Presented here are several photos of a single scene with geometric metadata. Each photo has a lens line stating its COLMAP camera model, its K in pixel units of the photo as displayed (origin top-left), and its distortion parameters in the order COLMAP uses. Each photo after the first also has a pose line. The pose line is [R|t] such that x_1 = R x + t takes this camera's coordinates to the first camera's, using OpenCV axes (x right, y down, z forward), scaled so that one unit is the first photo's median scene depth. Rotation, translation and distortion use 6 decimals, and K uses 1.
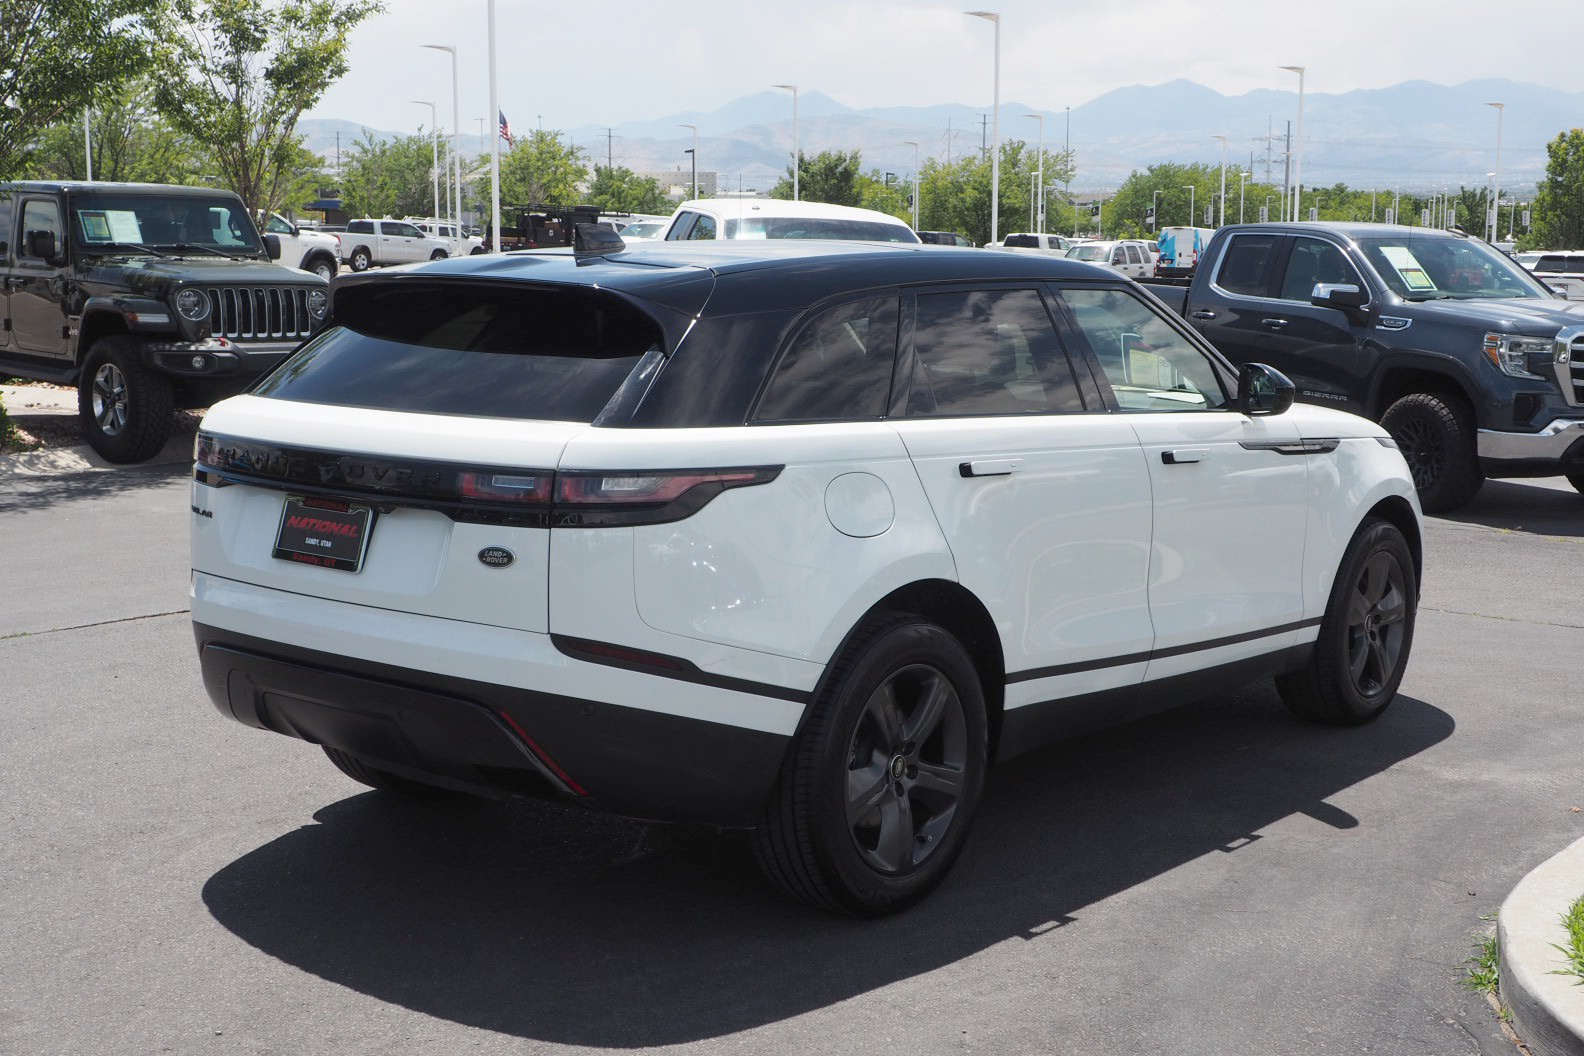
lens RADIAL K [[2060.4, 0, 792.0], [0, 2060.4, 528.0], [0, 0, 1]] dist [-0.014635, 0.030591]
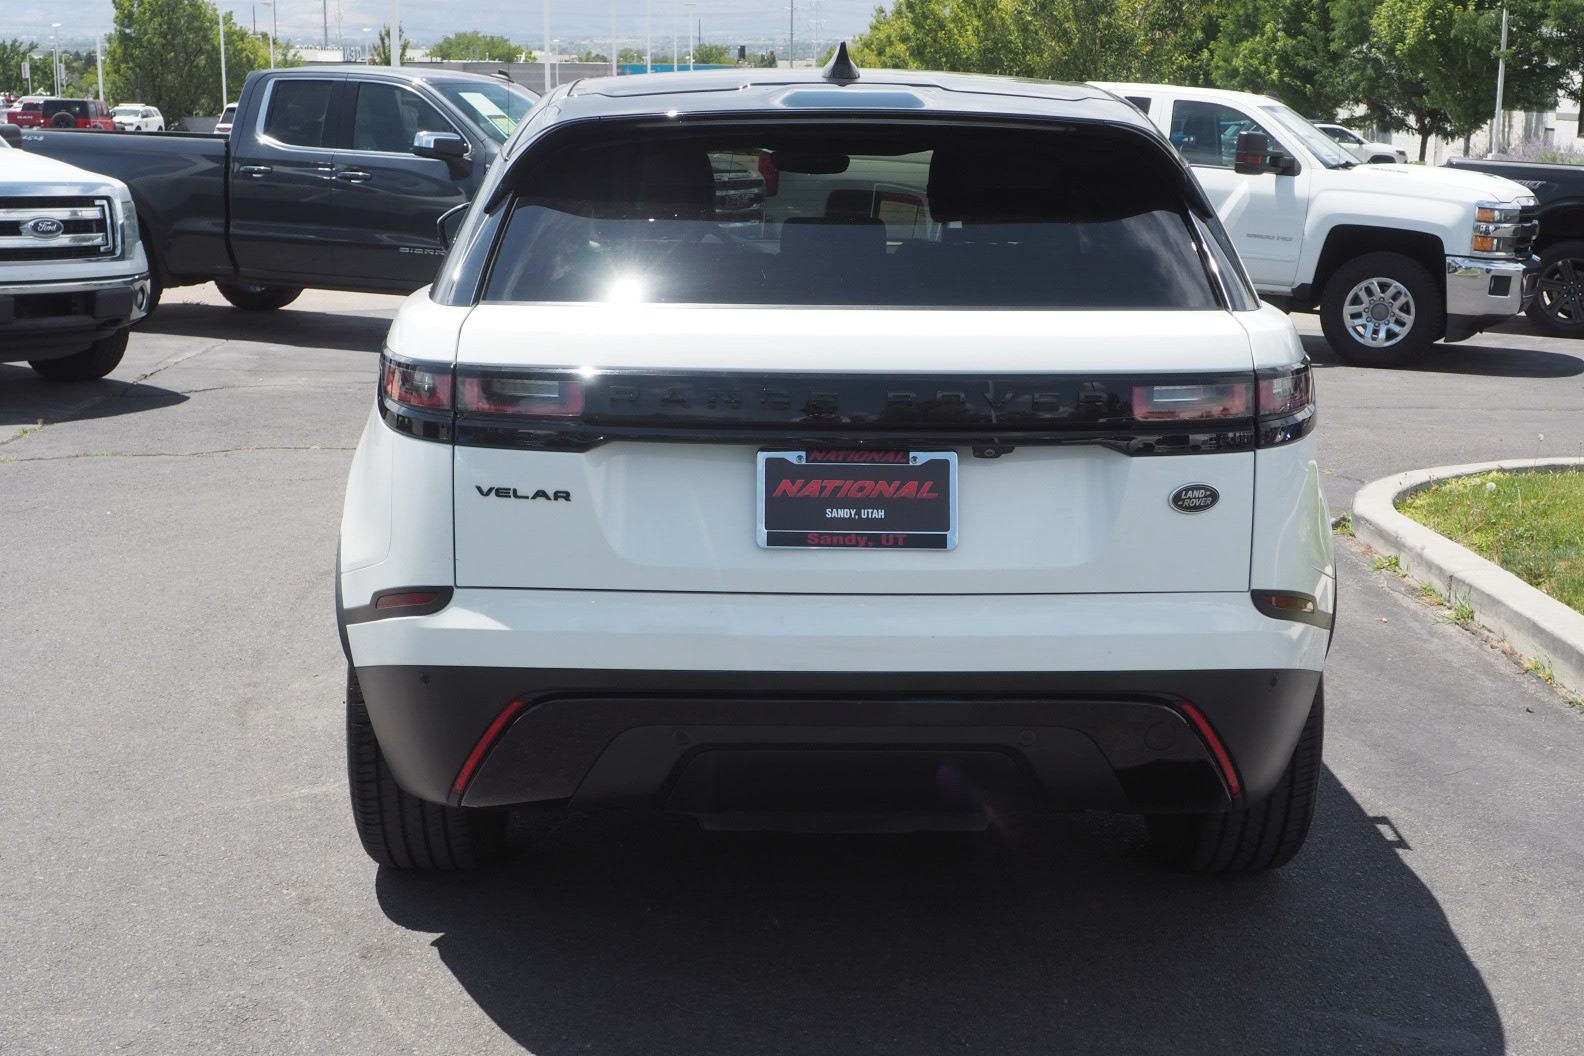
lens RADIAL K [[2060.4, 0, 792.0], [0, 2060.4, 528.0], [0, 0, 1]] dist [-0.014635, 0.030591]
pose [[0.769149, -0.132890, 0.625100, -0.504003], [0.089712, 0.990907, 0.100273, -0.043562], [-0.632741, -0.021046, 0.774077, 0.371348]]
